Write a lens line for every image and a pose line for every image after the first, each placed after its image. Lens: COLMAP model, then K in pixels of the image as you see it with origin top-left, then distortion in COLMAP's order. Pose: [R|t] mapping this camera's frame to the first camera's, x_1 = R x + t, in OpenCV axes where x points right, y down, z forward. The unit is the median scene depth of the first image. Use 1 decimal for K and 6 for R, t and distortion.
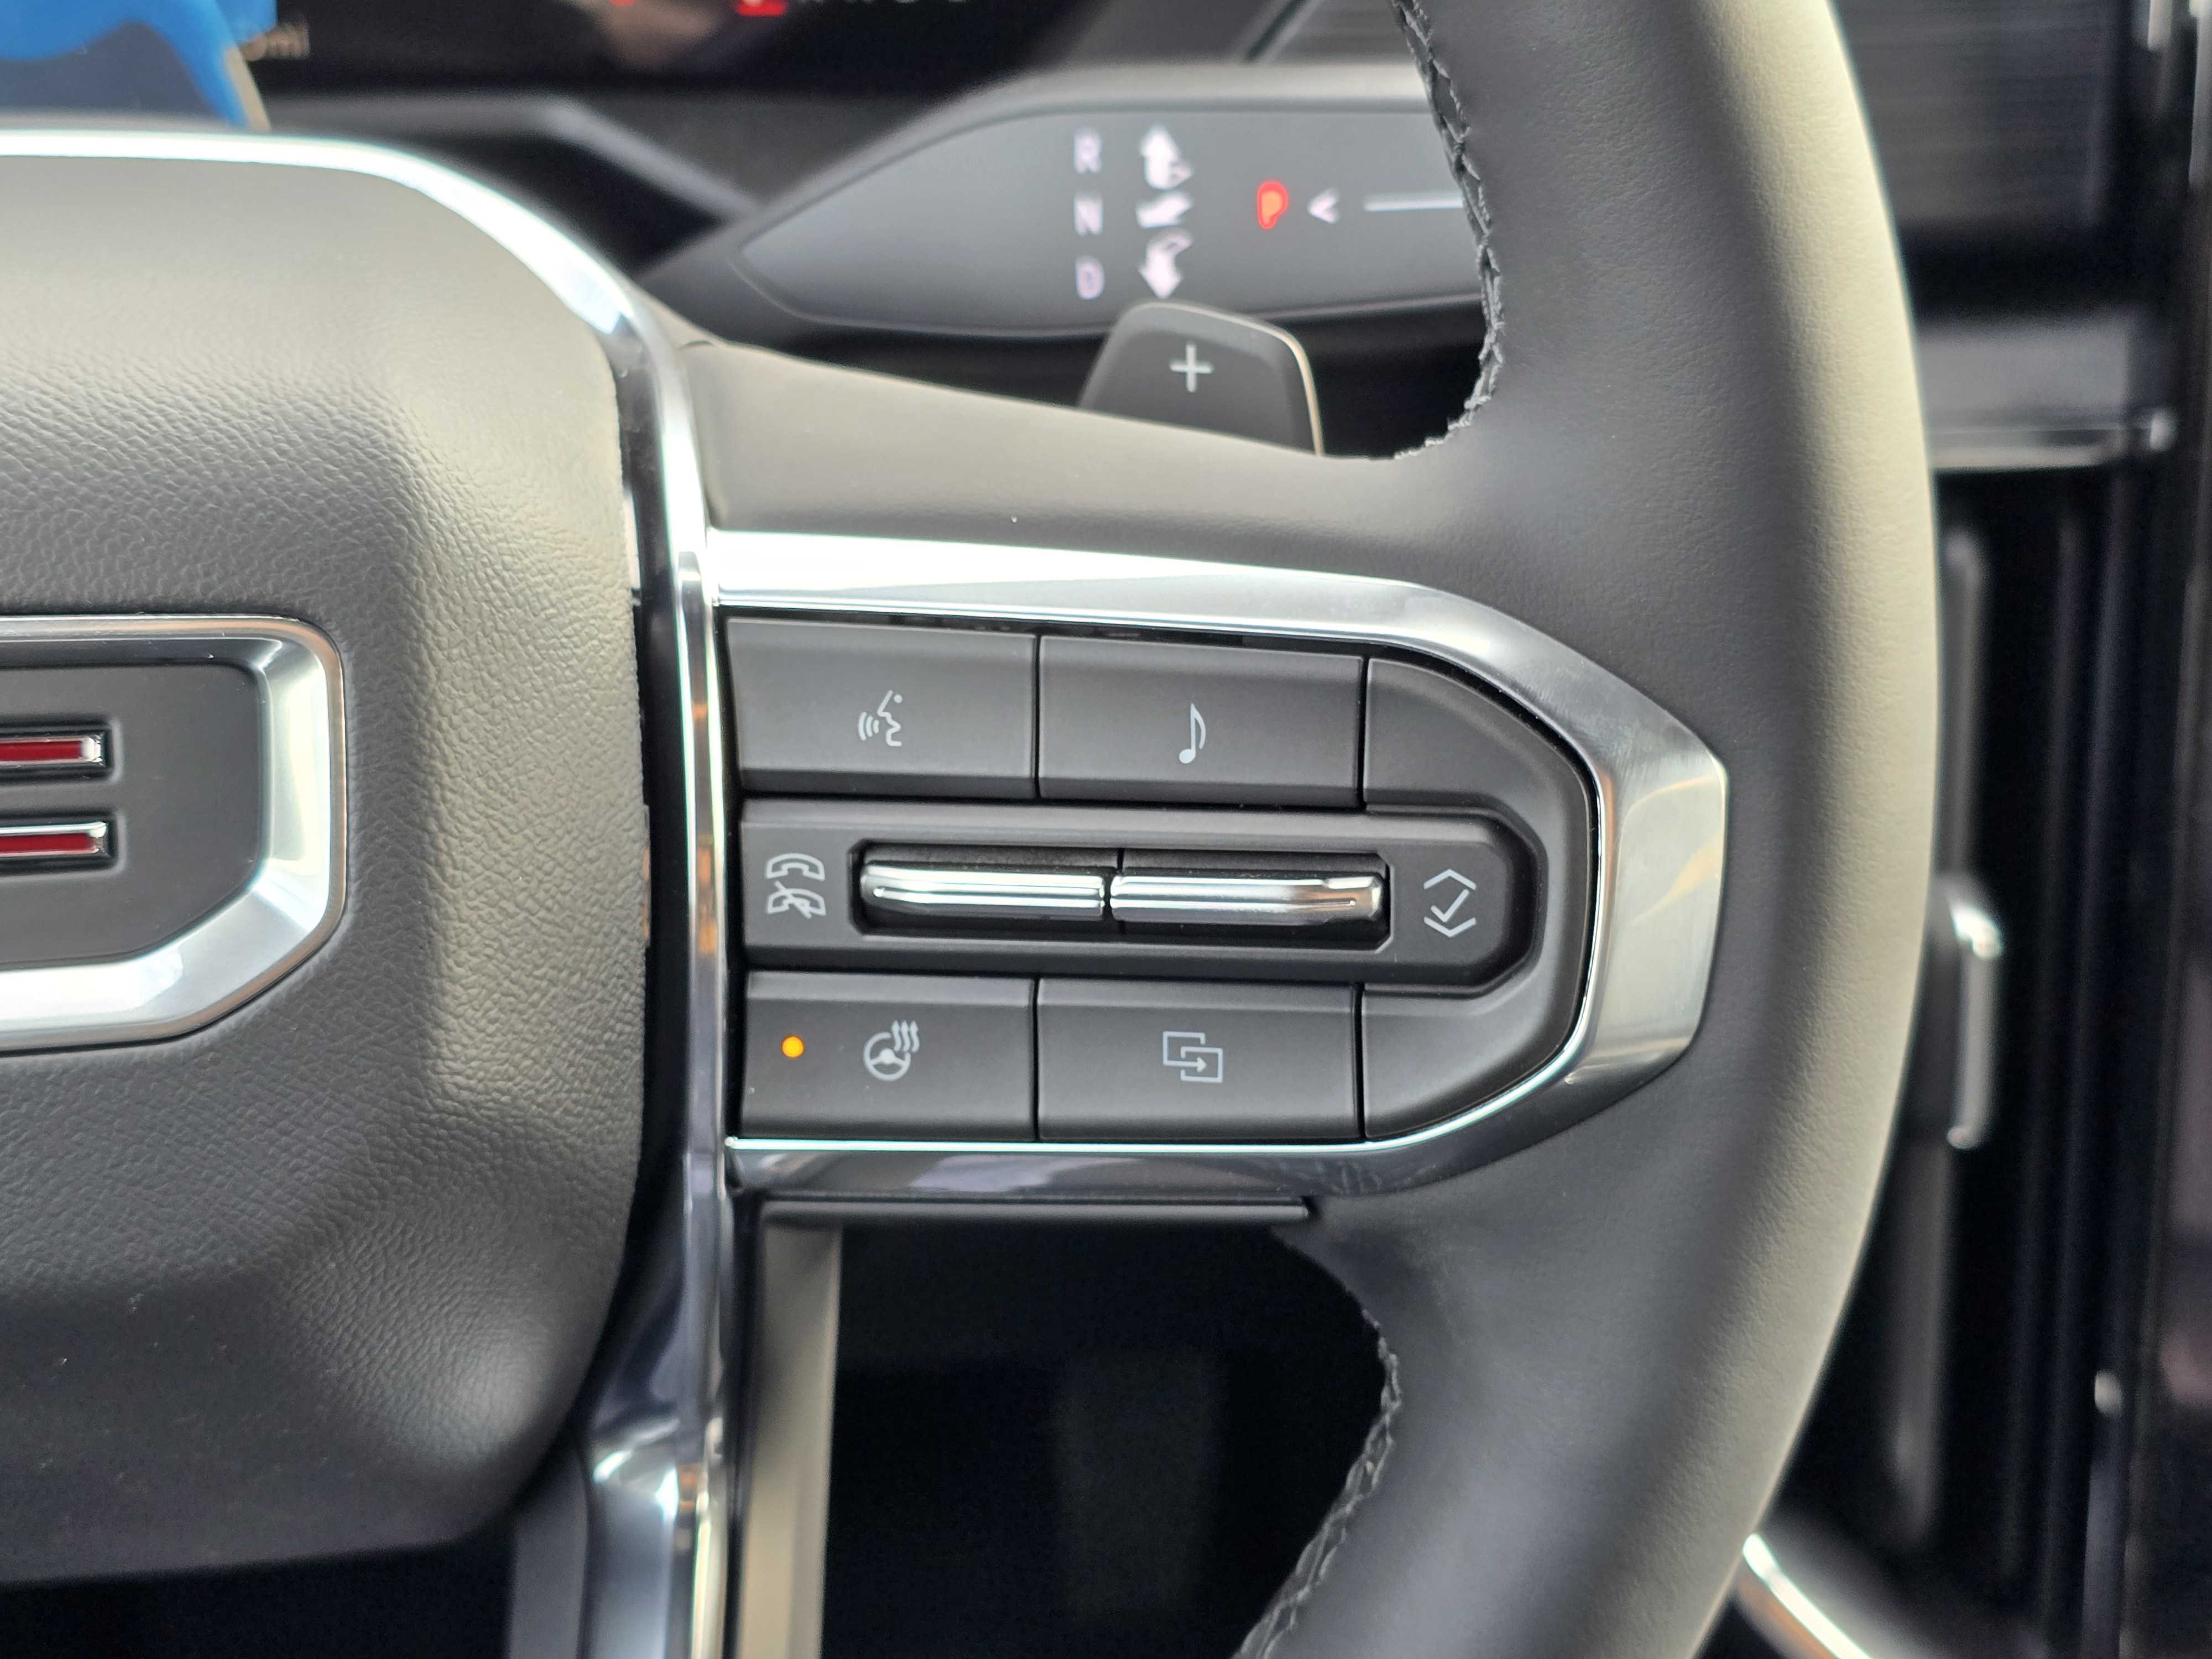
lens RADIAL K [[3286.3, 0, 1093.7], [0, 3286.3, 843.7], [0, 0, 1]] dist [0.243853, -1.015428]
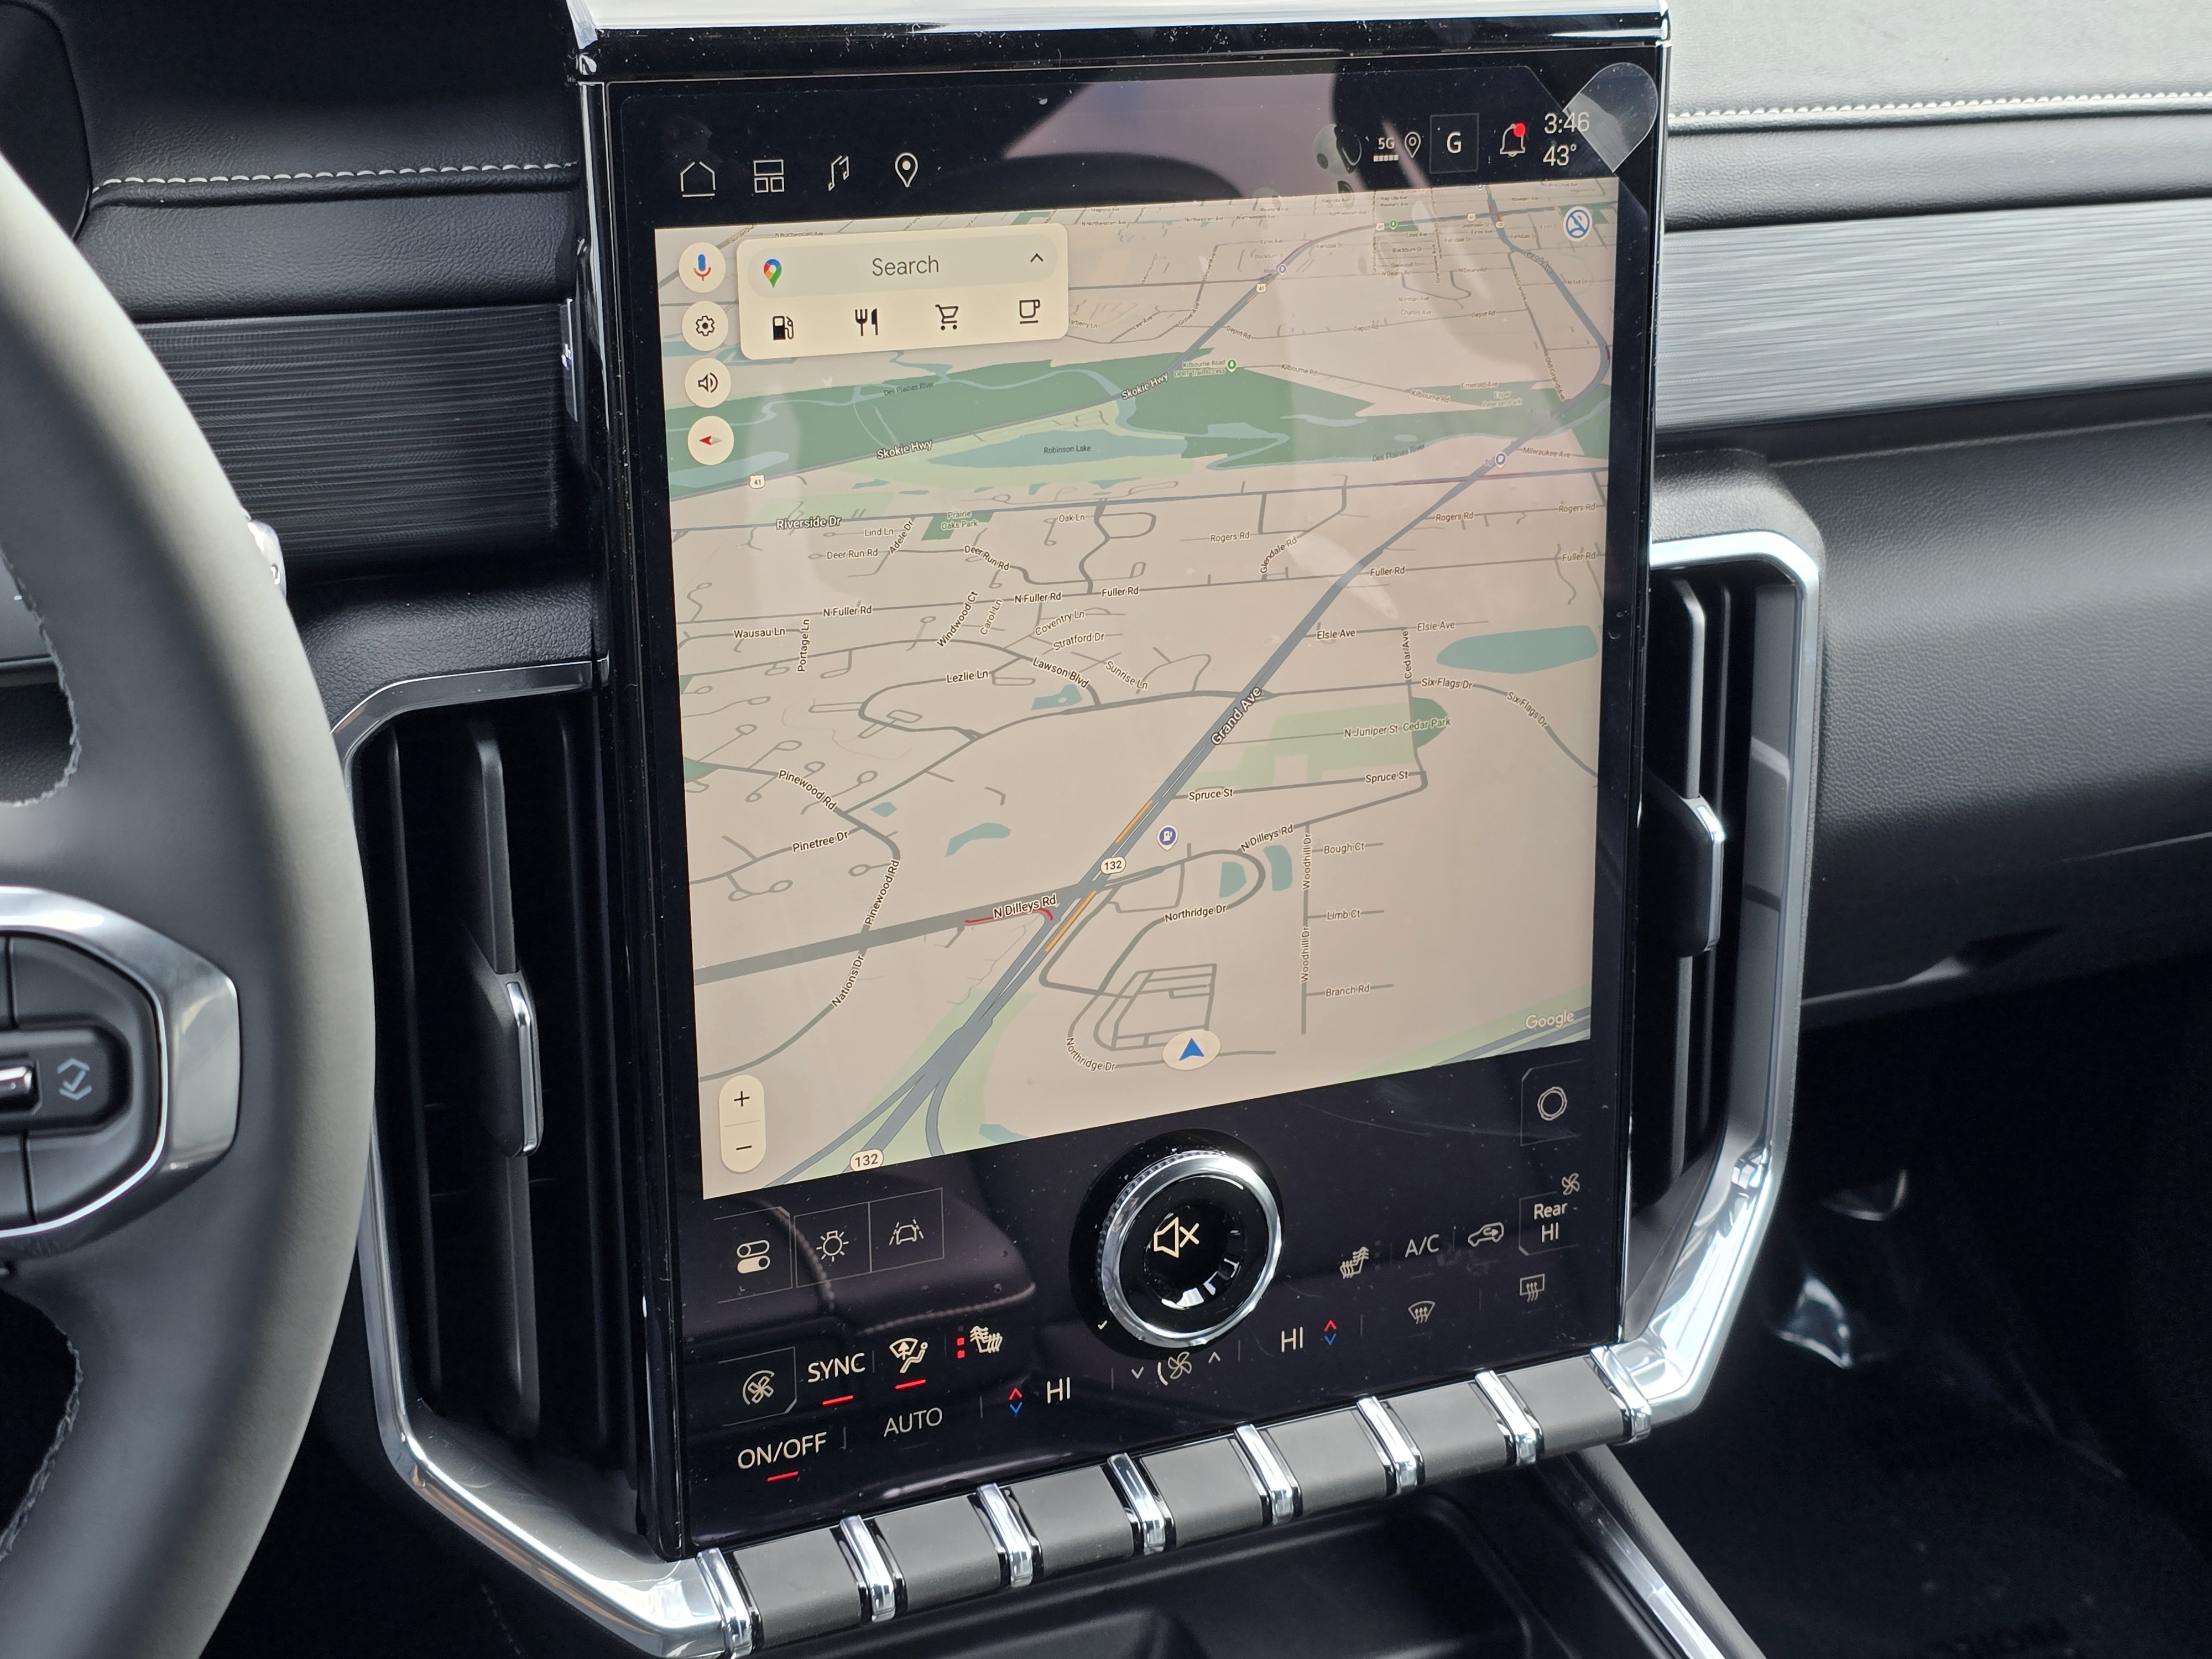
lens RADIAL K [[3286.3, 0, 1093.7], [0, 3286.3, 843.7], [0, 0, 1]] dist [0.243853, -1.015428]
pose [[0.942320, -0.085991, 0.323480, 0.056700], [0.082902, 0.996284, 0.023343, -0.095013], [-0.324285, 0.004821, 0.945947, -0.751903]]
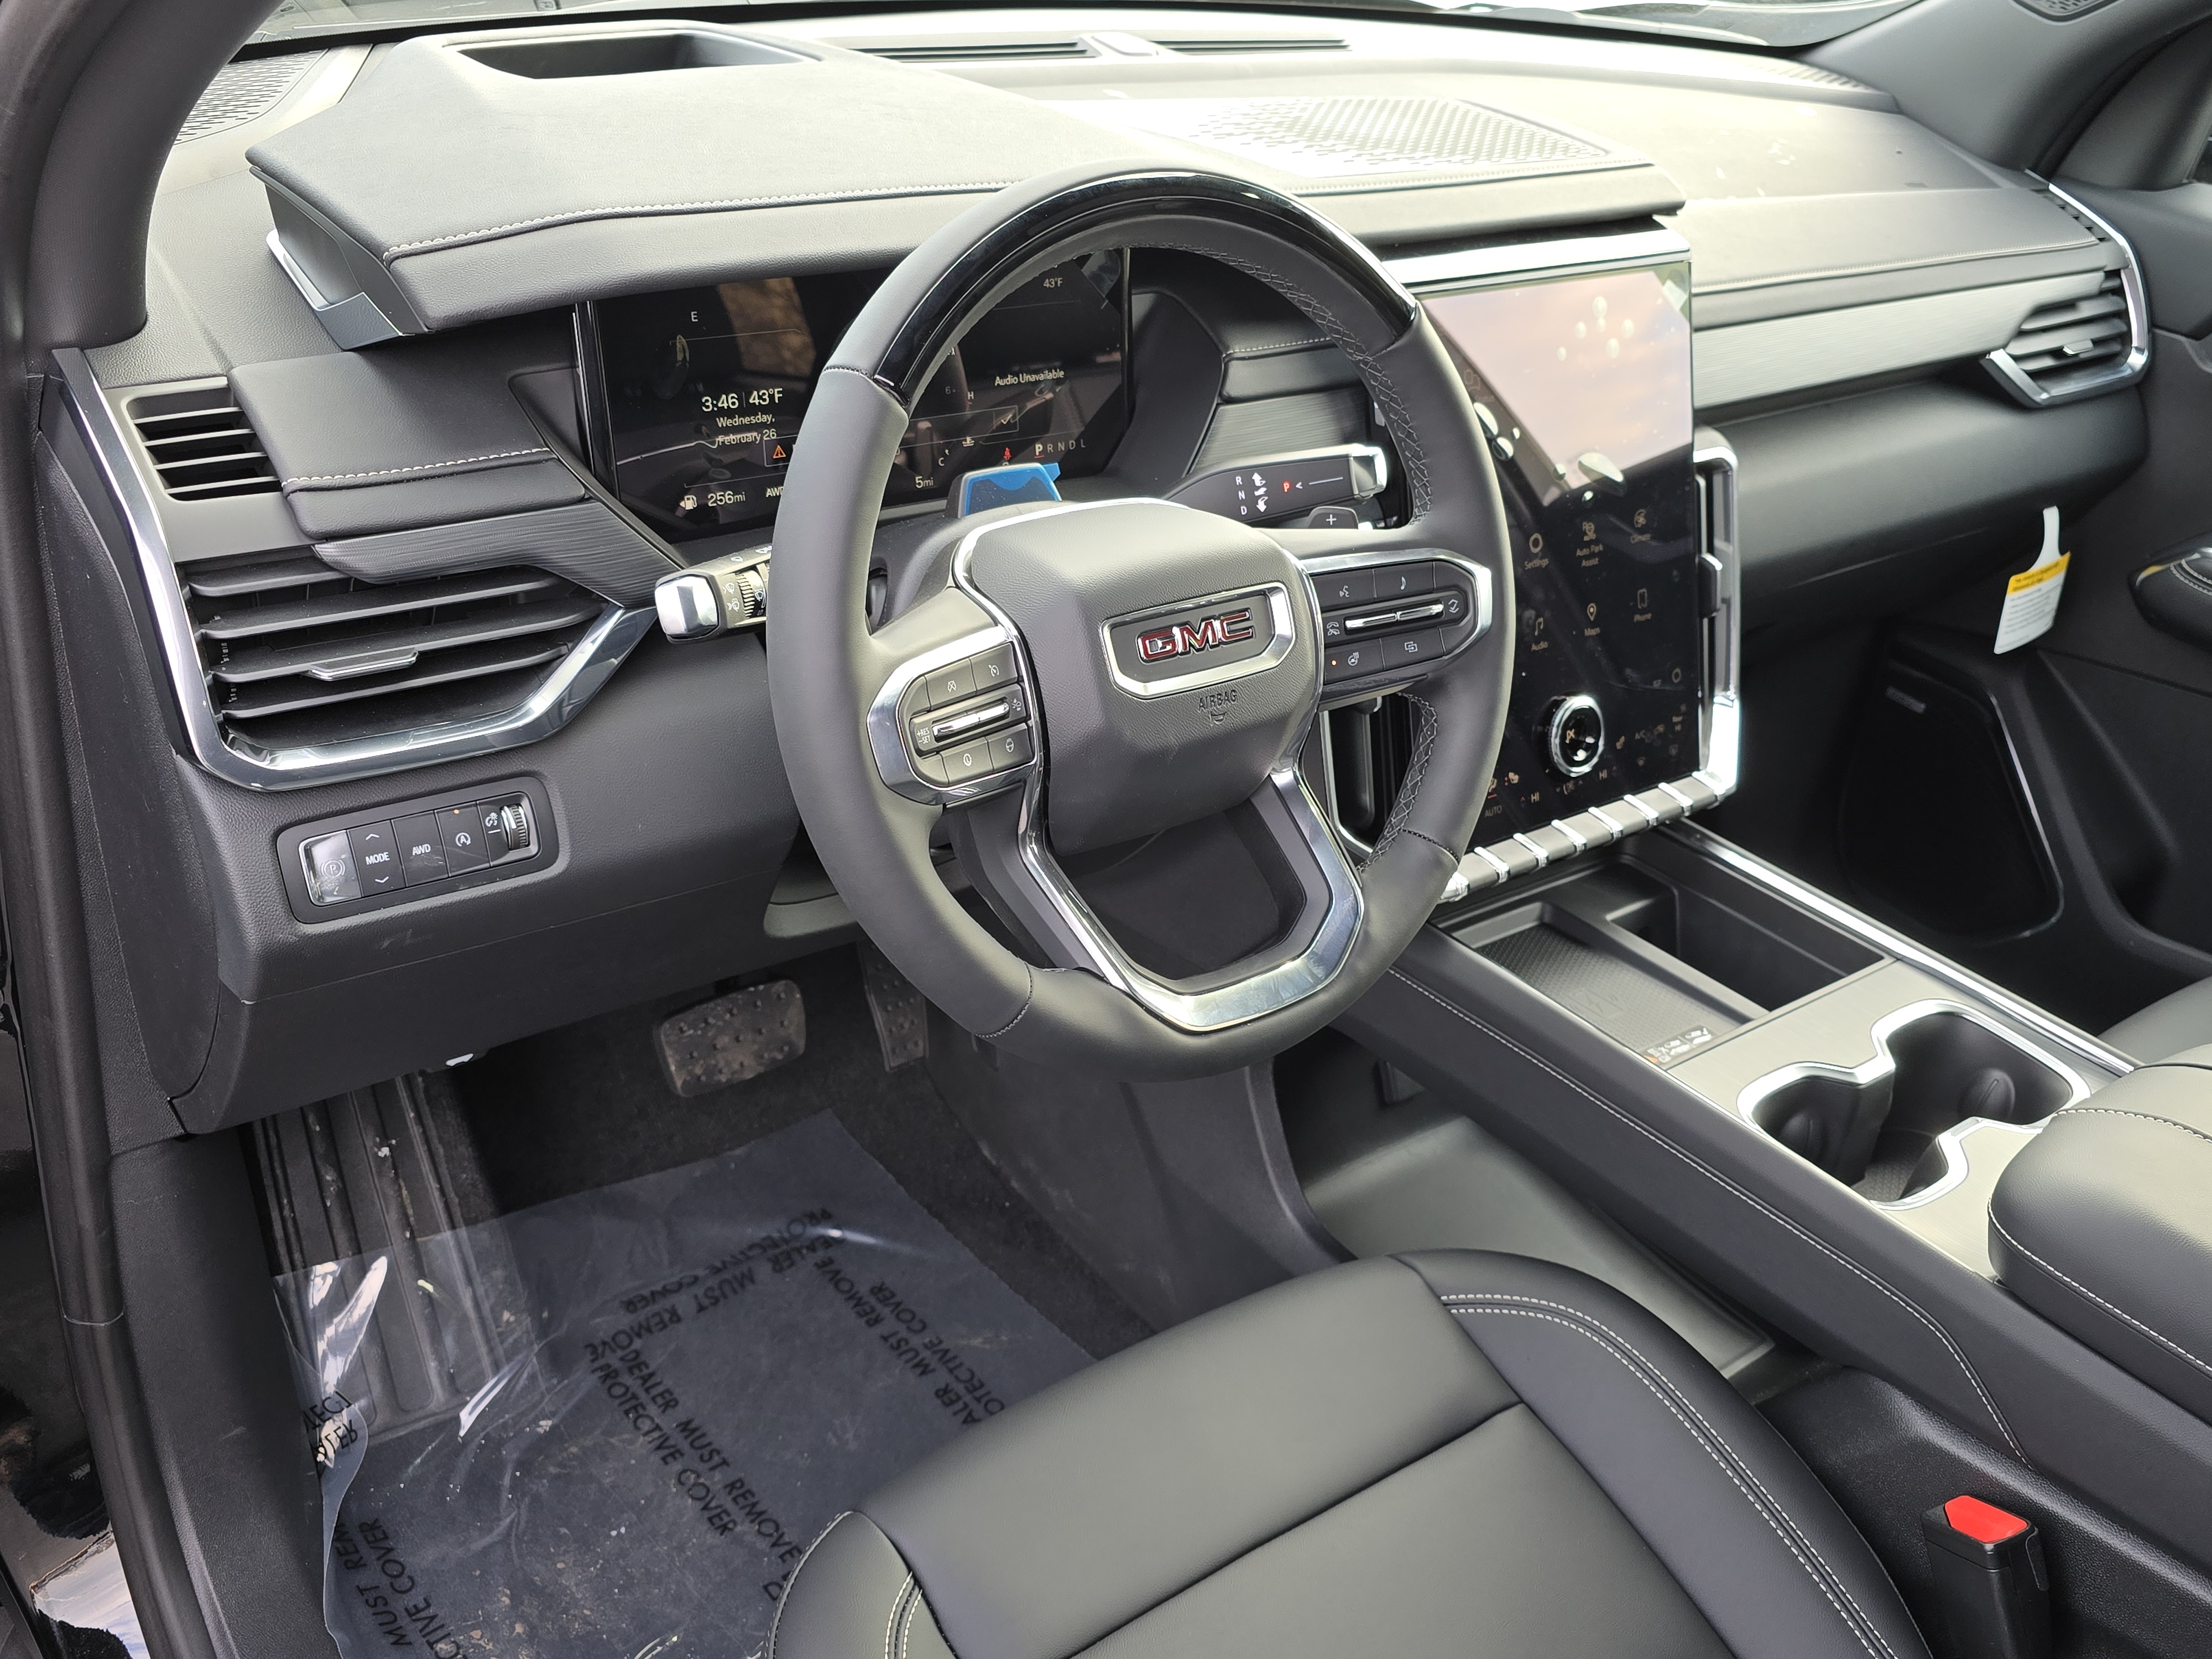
lens RADIAL K [[2008.9, 0, 1136.3], [0, 2008.9, 830.0], [0, 0, 1]] dist [0.100027, -0.154226]
pose [[0.847260, -0.203666, 0.490582, -1.884554], [0.214308, 0.976134, 0.035123, 0.137822], [-0.486028, 0.075377, 0.870687, -1.459589]]
